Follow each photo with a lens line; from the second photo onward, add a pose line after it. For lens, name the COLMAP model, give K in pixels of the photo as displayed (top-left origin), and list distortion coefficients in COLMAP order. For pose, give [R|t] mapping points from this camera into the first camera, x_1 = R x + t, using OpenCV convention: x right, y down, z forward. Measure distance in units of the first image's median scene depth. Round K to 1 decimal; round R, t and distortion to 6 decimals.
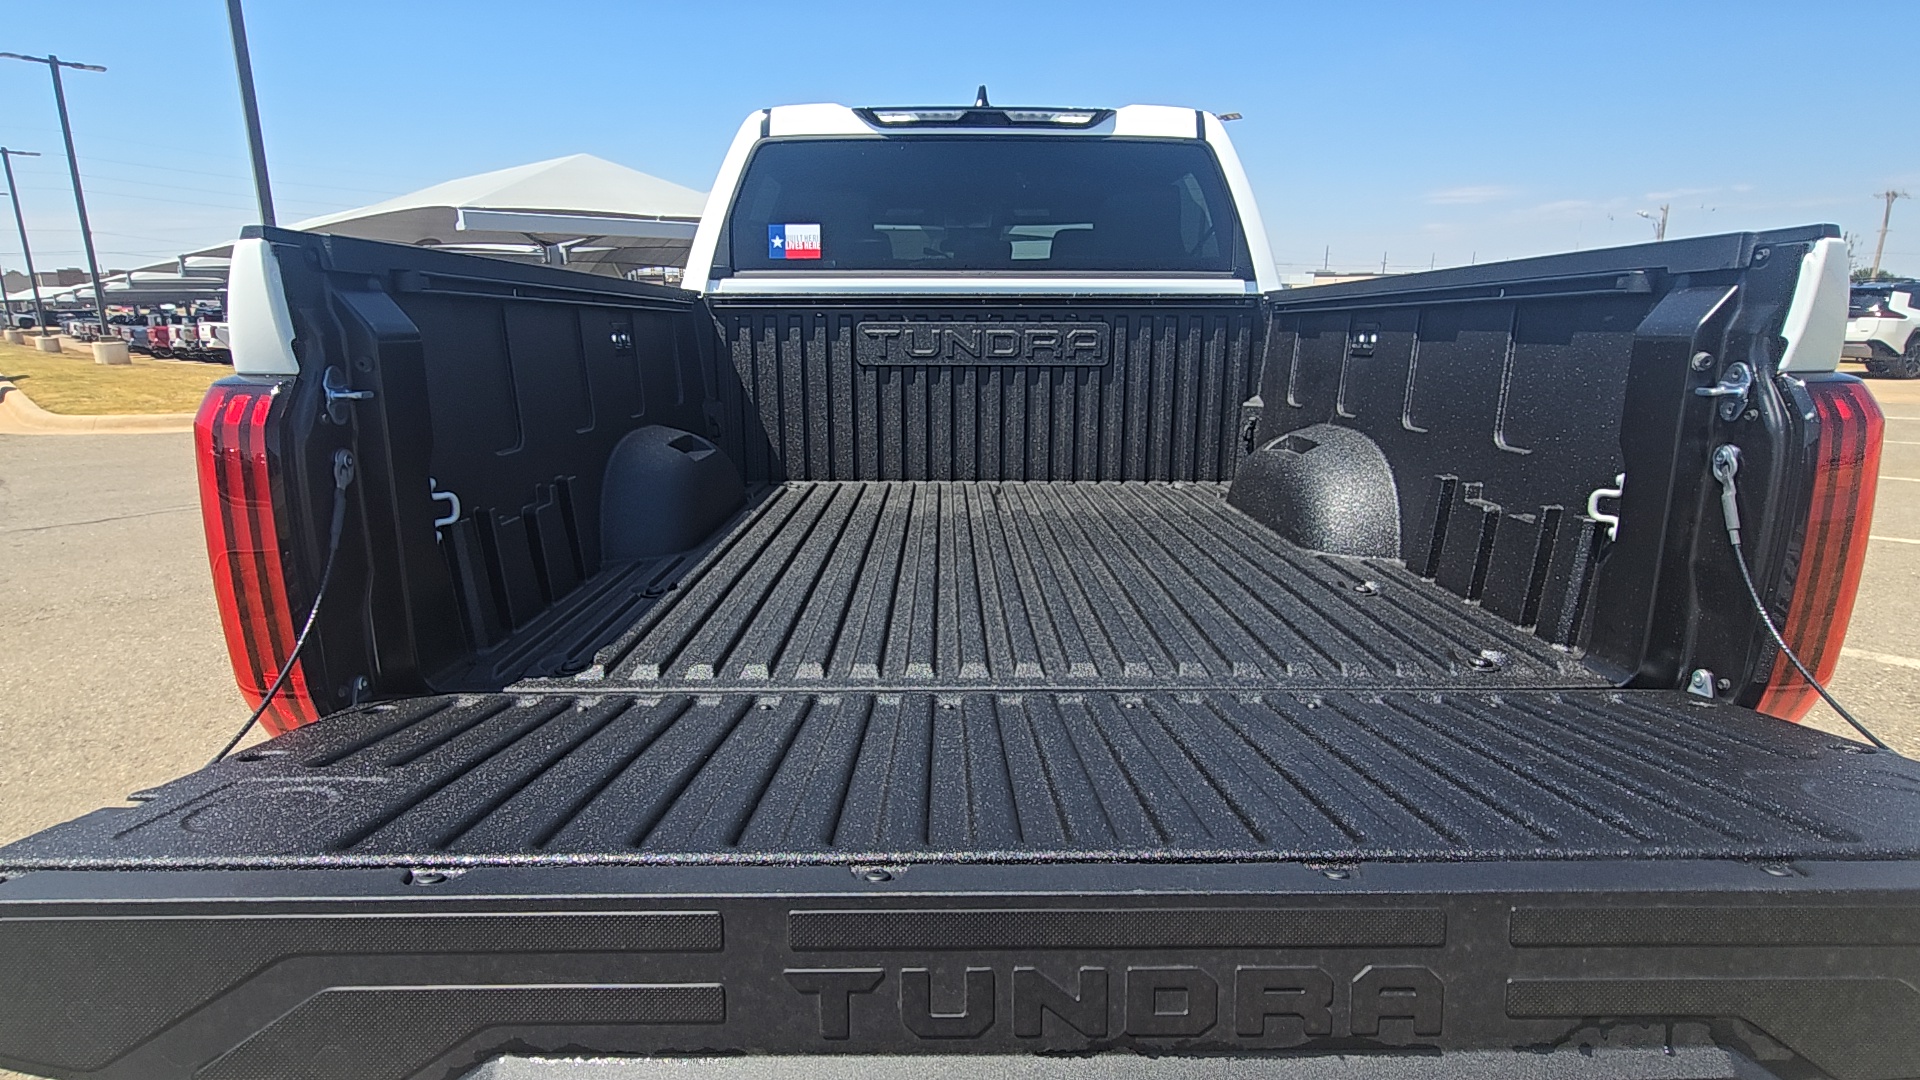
lens RADIAL K [[969.2, 0, 954.1], [0, 969.2, 542.3], [0, 0, 1]] dist [-0.000034, 0.000729]
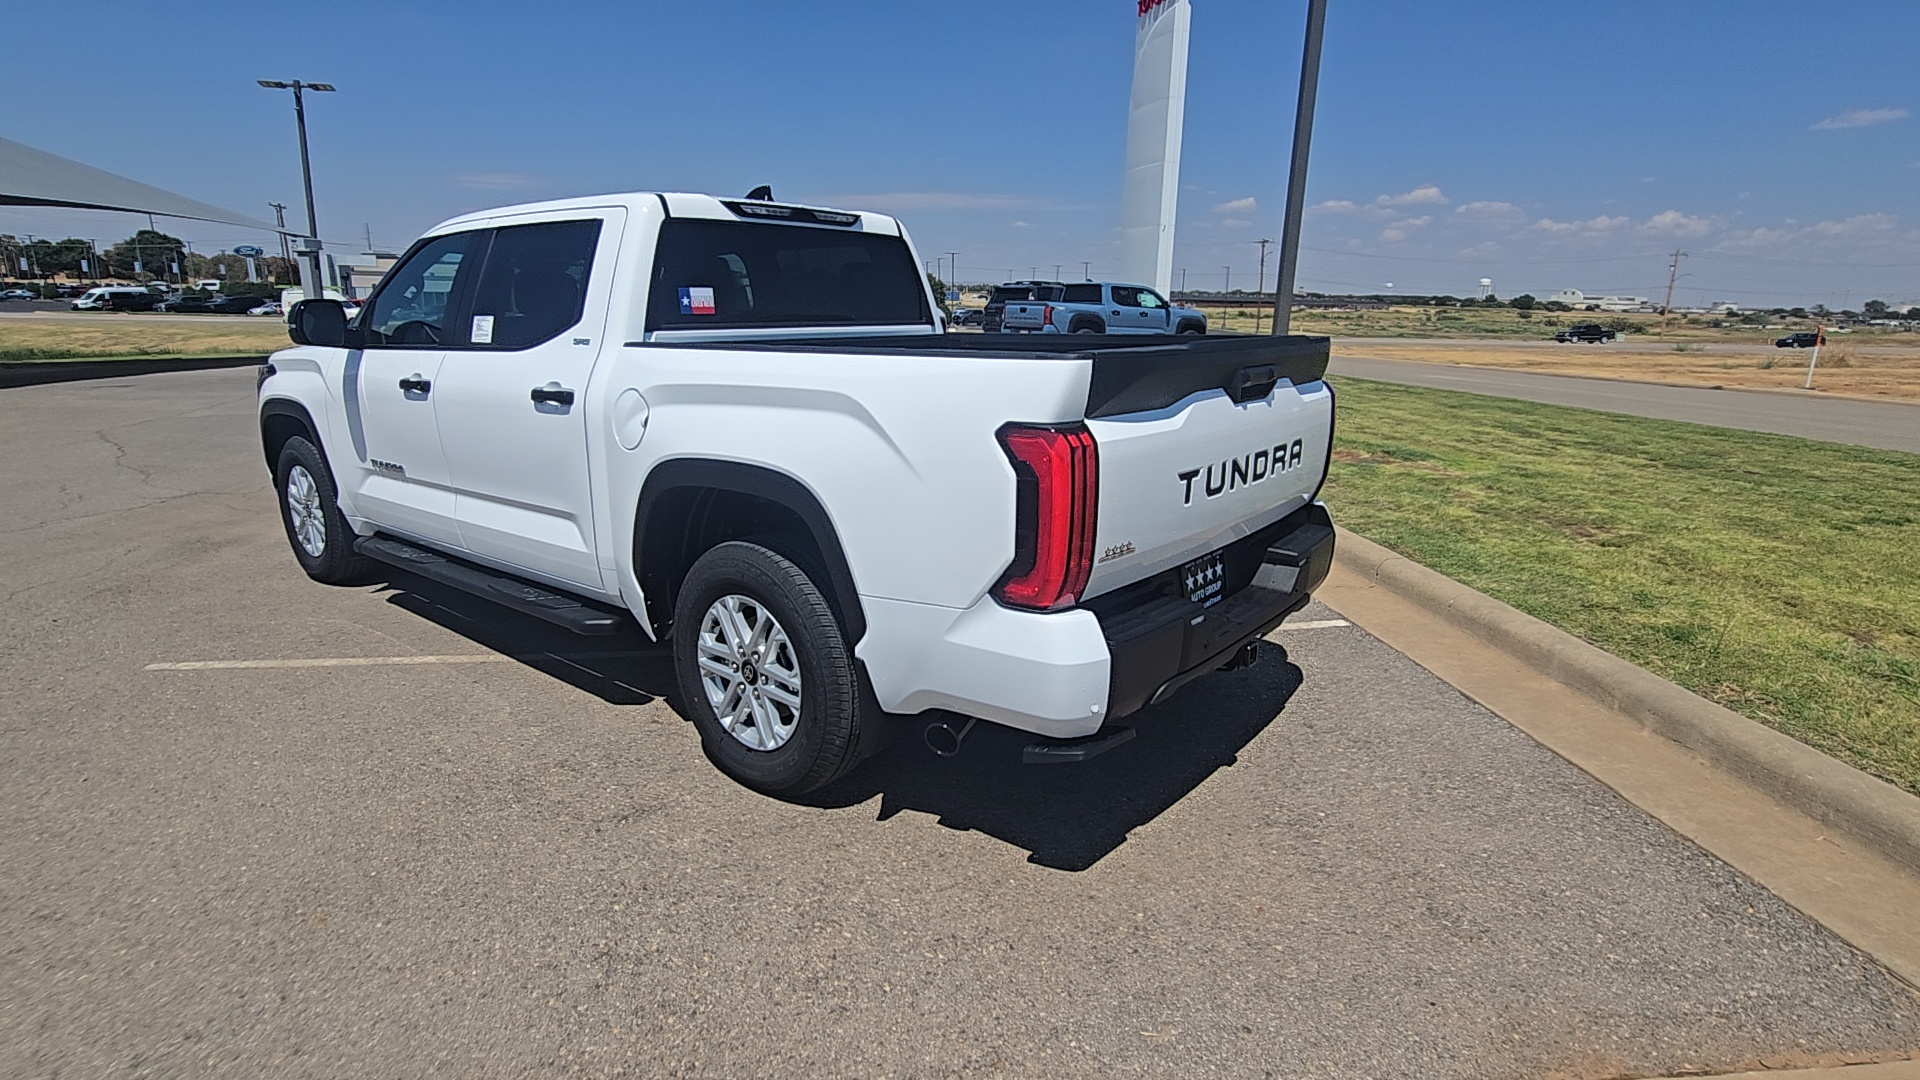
lens RADIAL K [[969.2, 0, 948.9], [0, 969.2, 543.7], [0, 0, 1]] dist [-0.000034, 0.000729]
pose [[0.637266, -0.184028, 0.748349, -0.157015], [0.170935, 0.980635, 0.095587, -0.010056], [-0.751448, 0.067005, 0.656382, -0.010623]]
